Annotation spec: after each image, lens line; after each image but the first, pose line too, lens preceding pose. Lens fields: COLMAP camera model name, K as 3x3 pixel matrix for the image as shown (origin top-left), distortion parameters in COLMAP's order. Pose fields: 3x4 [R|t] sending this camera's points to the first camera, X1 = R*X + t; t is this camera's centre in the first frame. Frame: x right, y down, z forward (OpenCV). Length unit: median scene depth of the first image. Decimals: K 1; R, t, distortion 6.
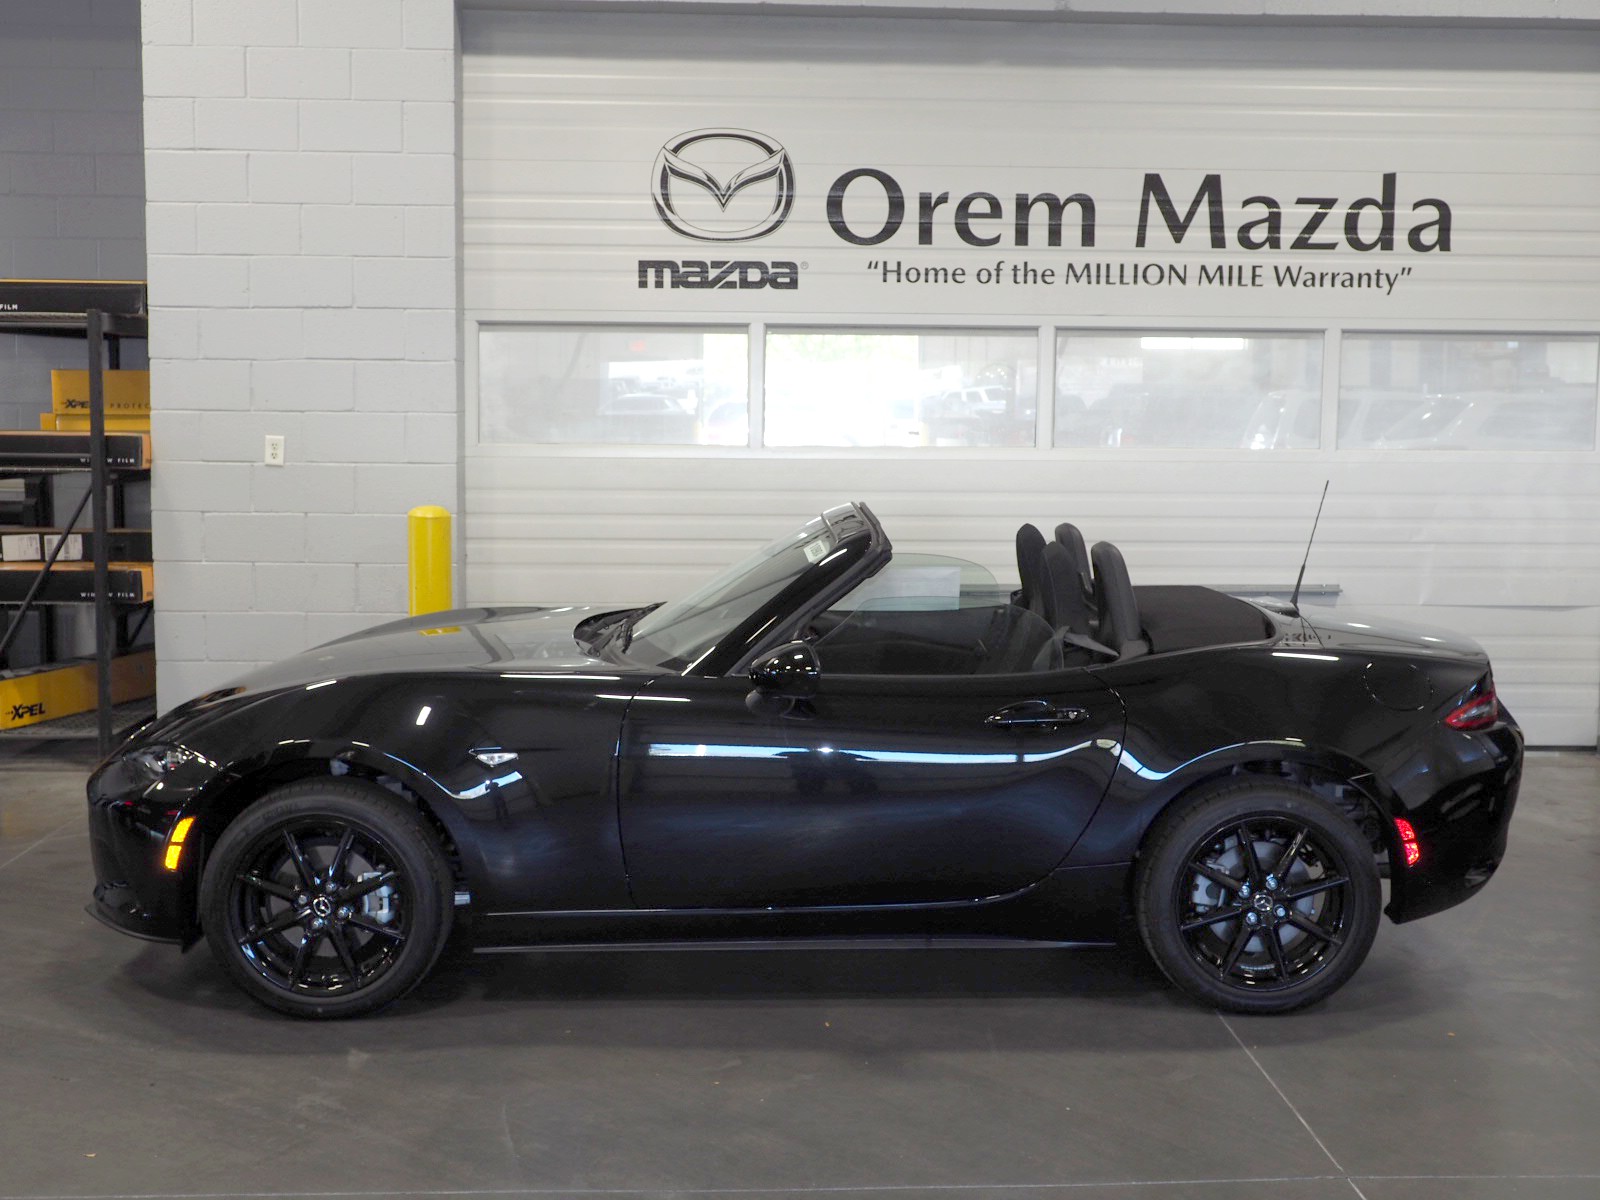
lens RADIAL K [[1864.2, 0, 800.4], [0, 1864.2, 589.1], [0, 0, 1]] dist [0.029731, 0.000000]
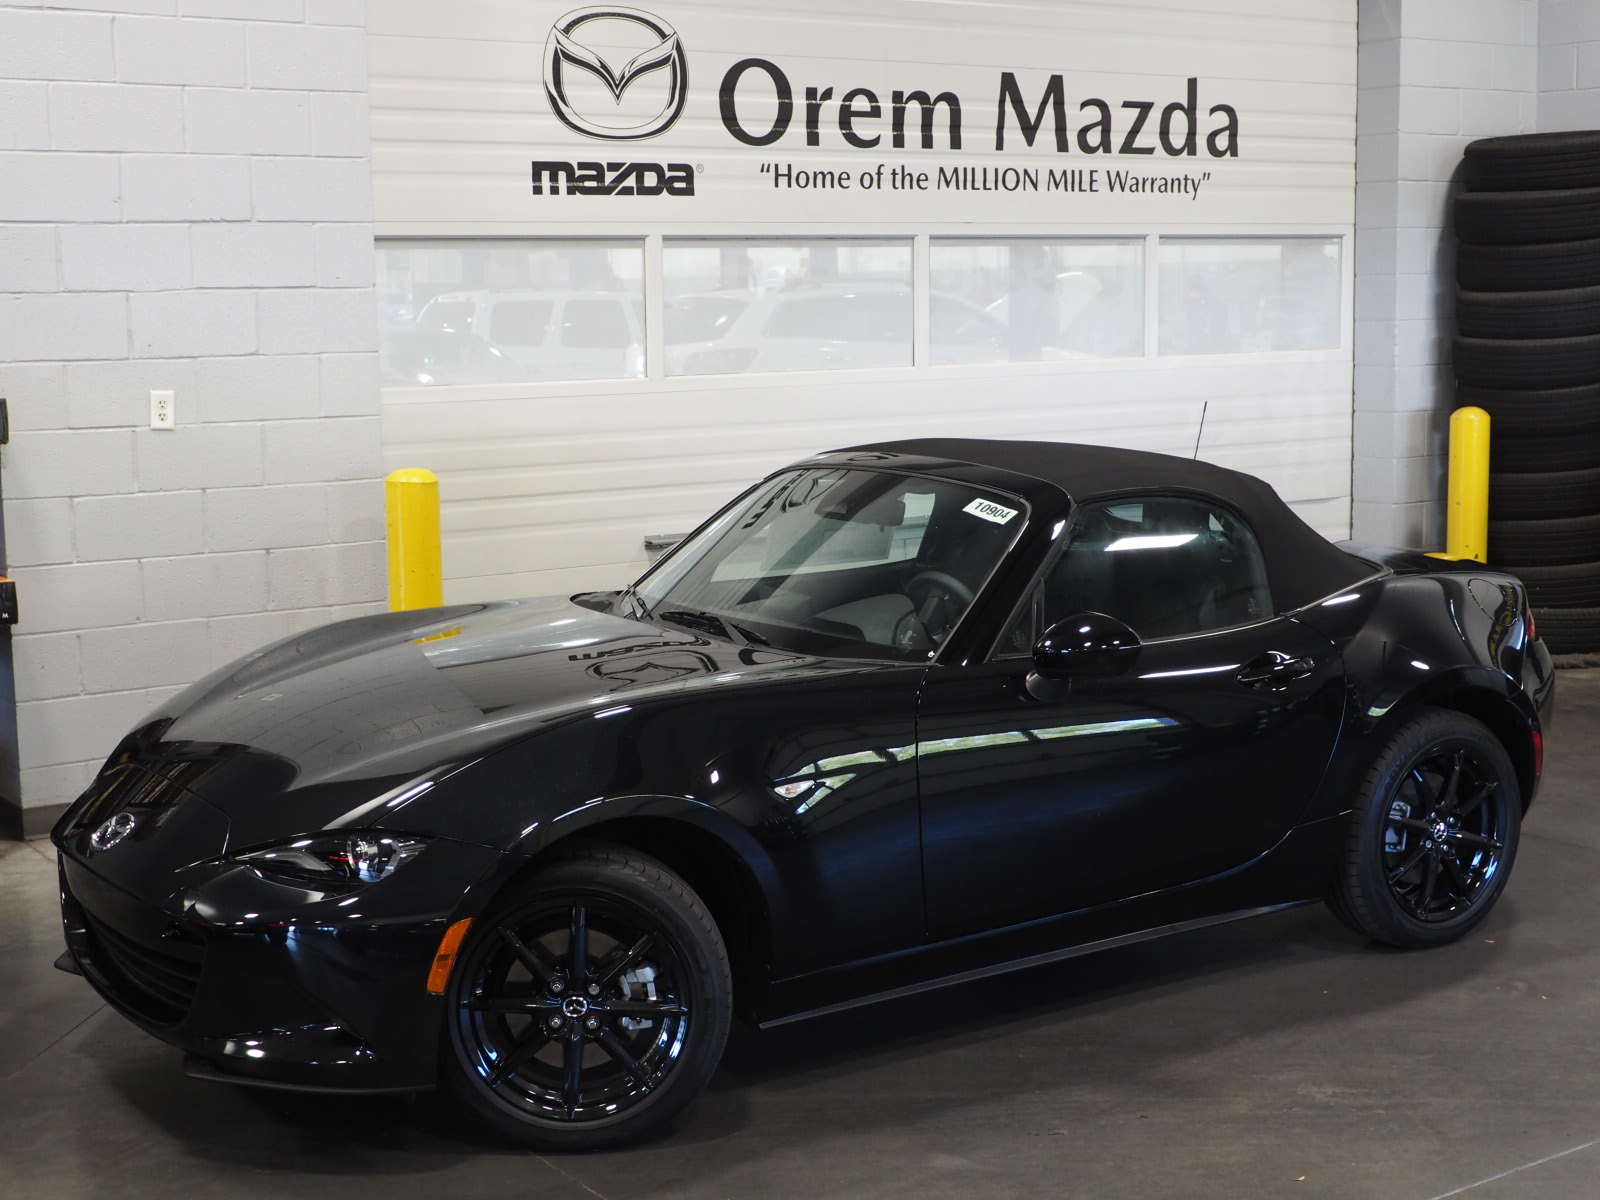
lens RADIAL K [[2339.5, 0, 800.6], [0, 2339.5, 607.5], [0, 0, 1]] dist [0.049716, 0.000000]
pose [[0.844141, -0.095129, 0.527614, -0.554031], [0.081978, 0.995462, 0.048325, -0.018159], [-0.529816, 0.002460, 0.848109, 0.046526]]
